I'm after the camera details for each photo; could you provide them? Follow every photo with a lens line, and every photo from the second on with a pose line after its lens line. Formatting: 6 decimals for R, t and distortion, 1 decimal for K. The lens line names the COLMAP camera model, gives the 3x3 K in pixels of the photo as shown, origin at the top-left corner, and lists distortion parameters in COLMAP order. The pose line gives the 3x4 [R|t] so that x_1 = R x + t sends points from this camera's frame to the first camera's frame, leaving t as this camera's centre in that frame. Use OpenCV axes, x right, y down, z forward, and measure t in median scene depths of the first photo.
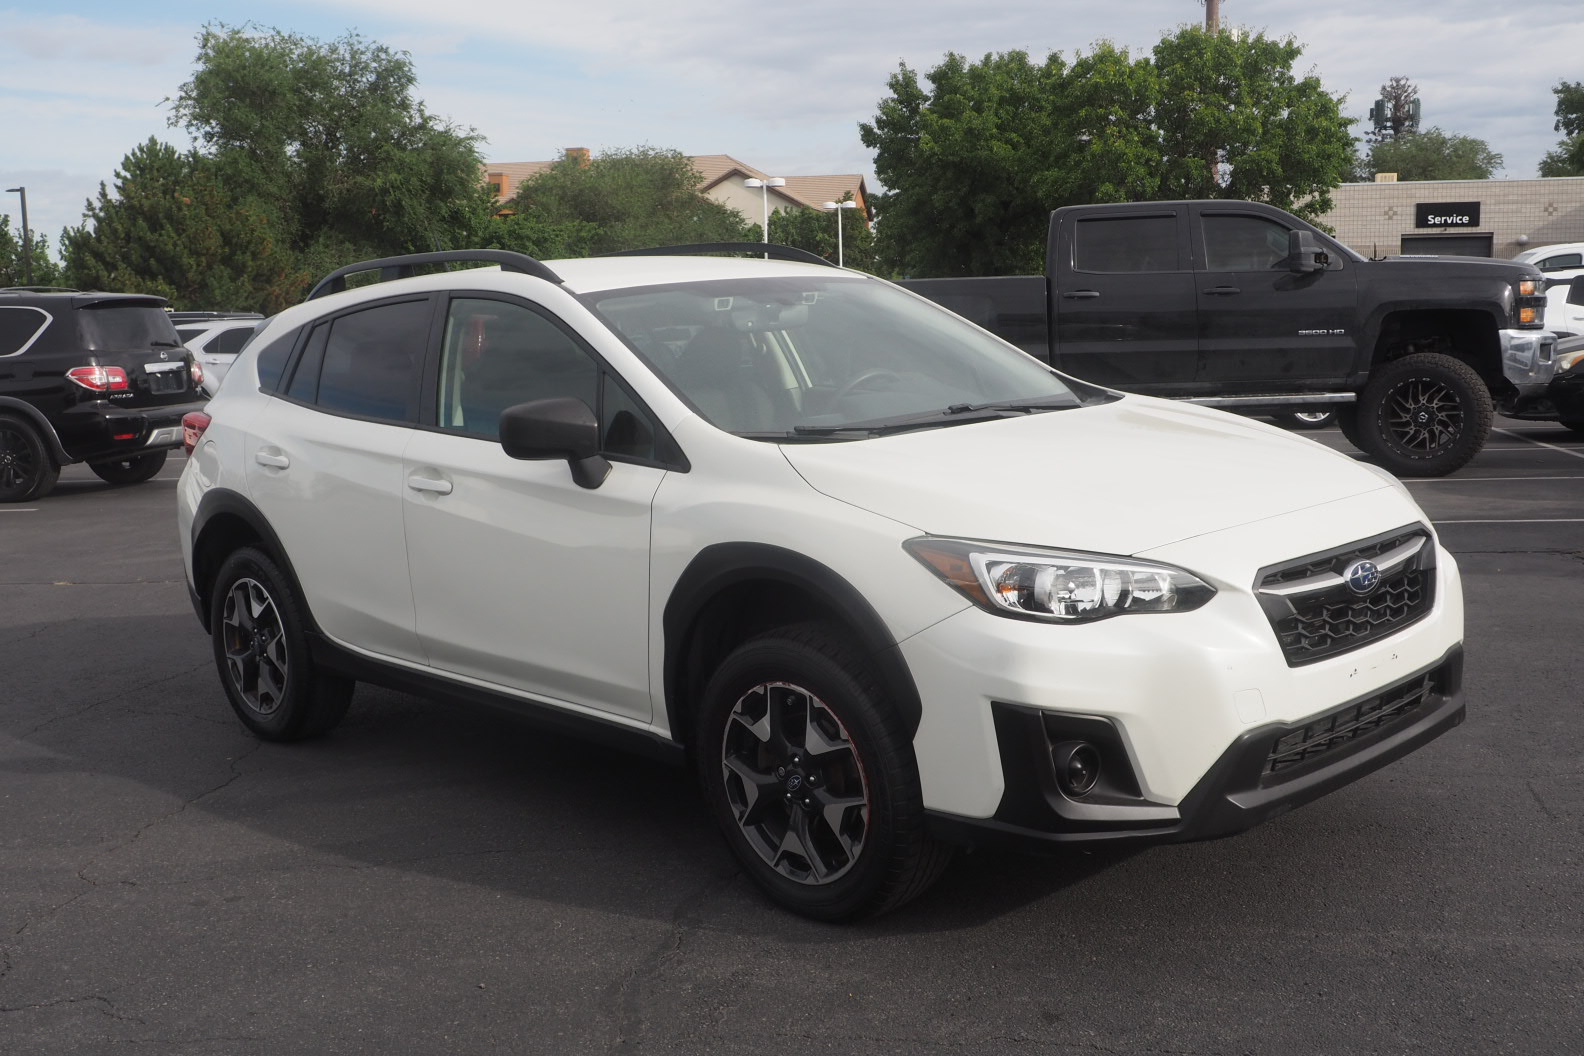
lens RADIAL K [[1639.1, 0, 783.9], [0, 1639.1, 521.9], [0, 0, 1]] dist [-0.004711, 0.000000]
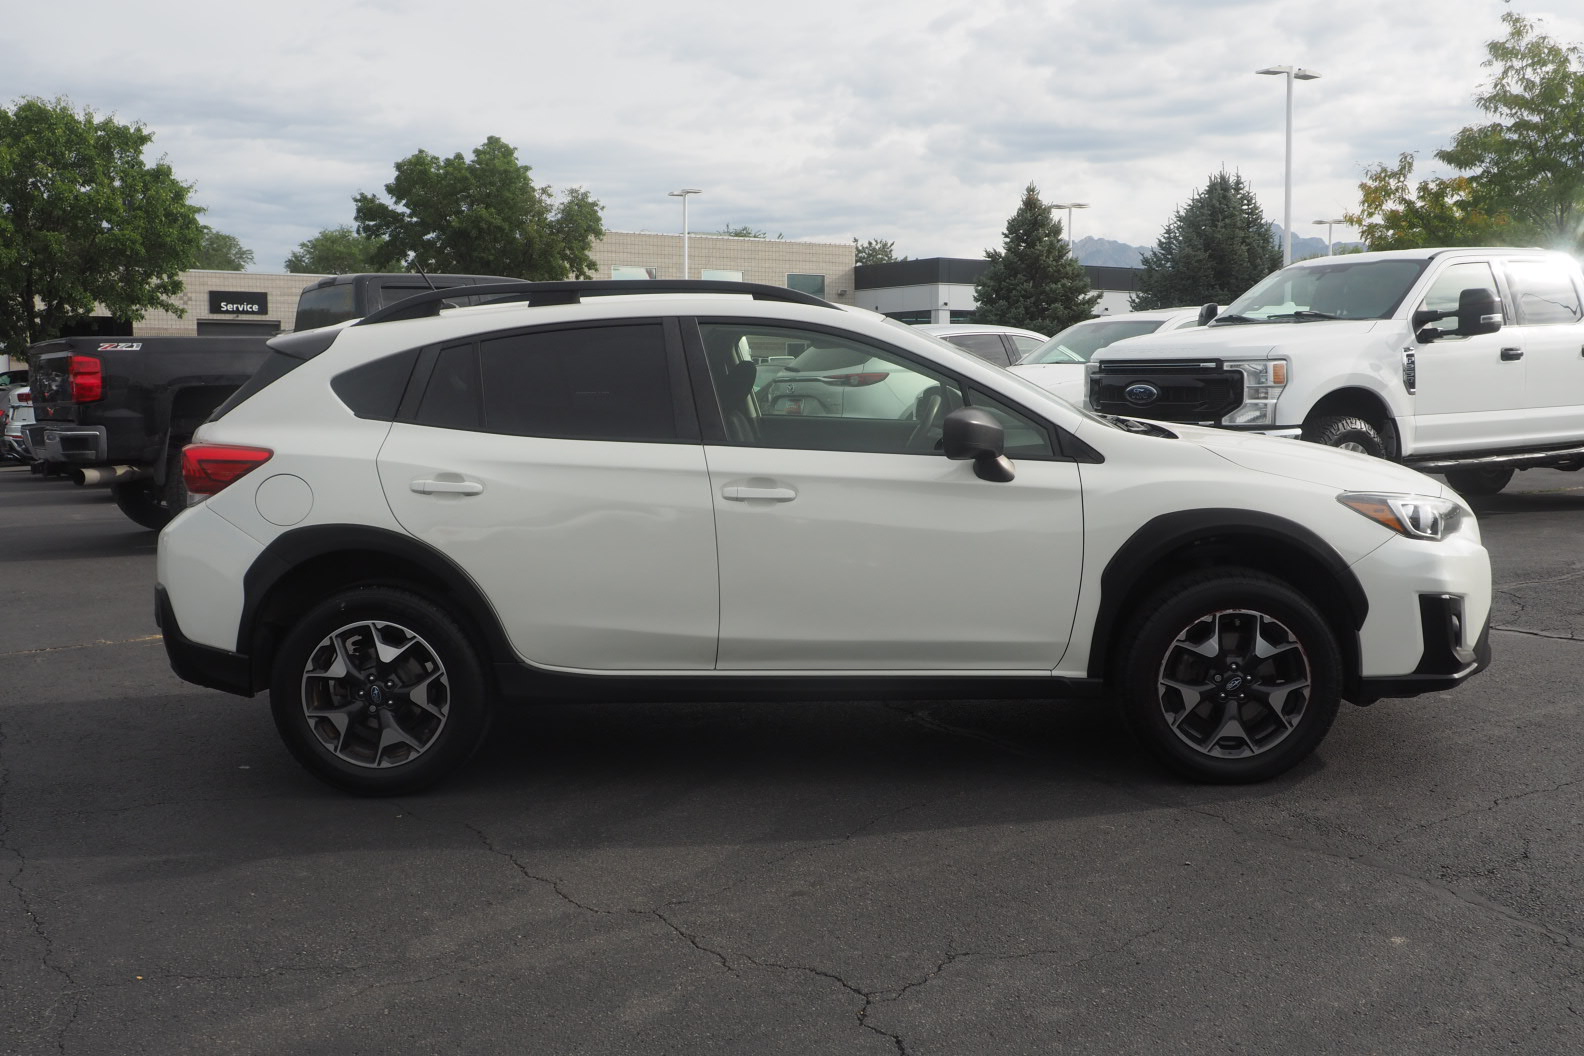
lens RADIAL K [[1560.4, 0, 791.3], [0, 1560.4, 517.0], [0, 0, 1]] dist [-0.008636, 0.000000]
pose [[0.718010, -0.043353, 0.694681, -0.801087], [0.077587, 0.996823, -0.017984, 0.011198], [-0.691695, 0.066811, 0.719093, 0.219818]]
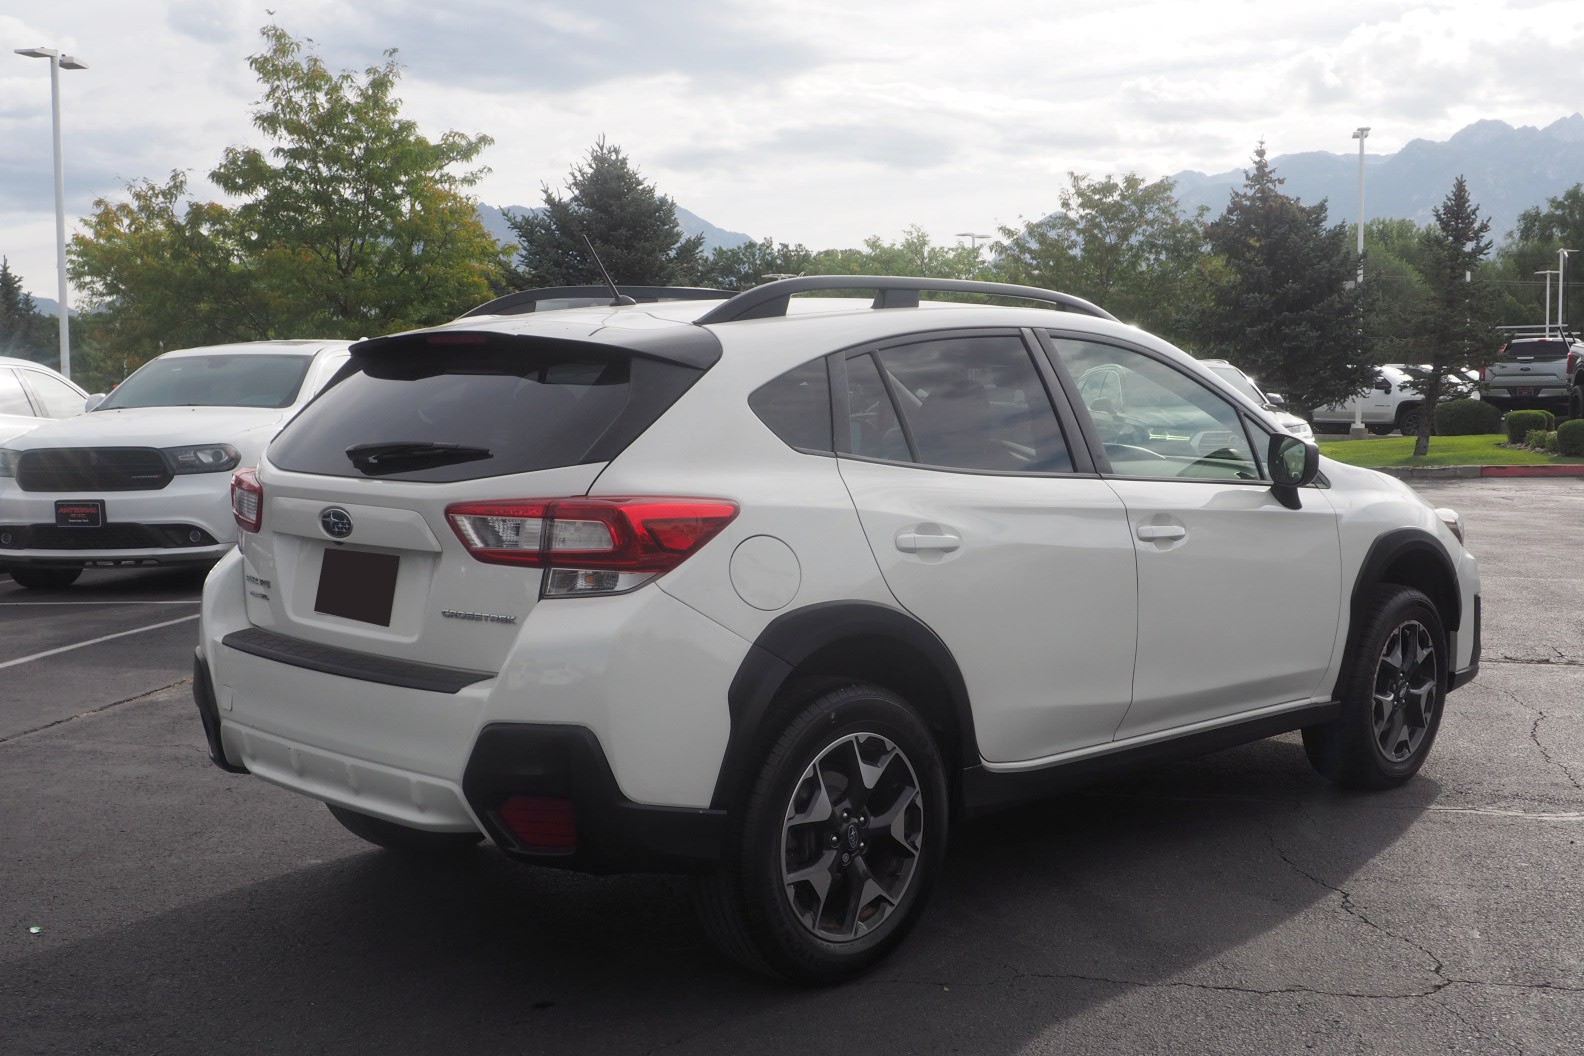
lens RADIAL K [[1854.7, 0, 799.5], [0, 1854.7, 532.1], [0, 0, 1]] dist [-0.009013, 0.000000]
pose [[-0.035745, -0.035102, 0.998744, -1.123464], [0.135367, 0.990002, 0.039639, -0.082117], [-0.990151, 0.136614, -0.030636, 1.088945]]
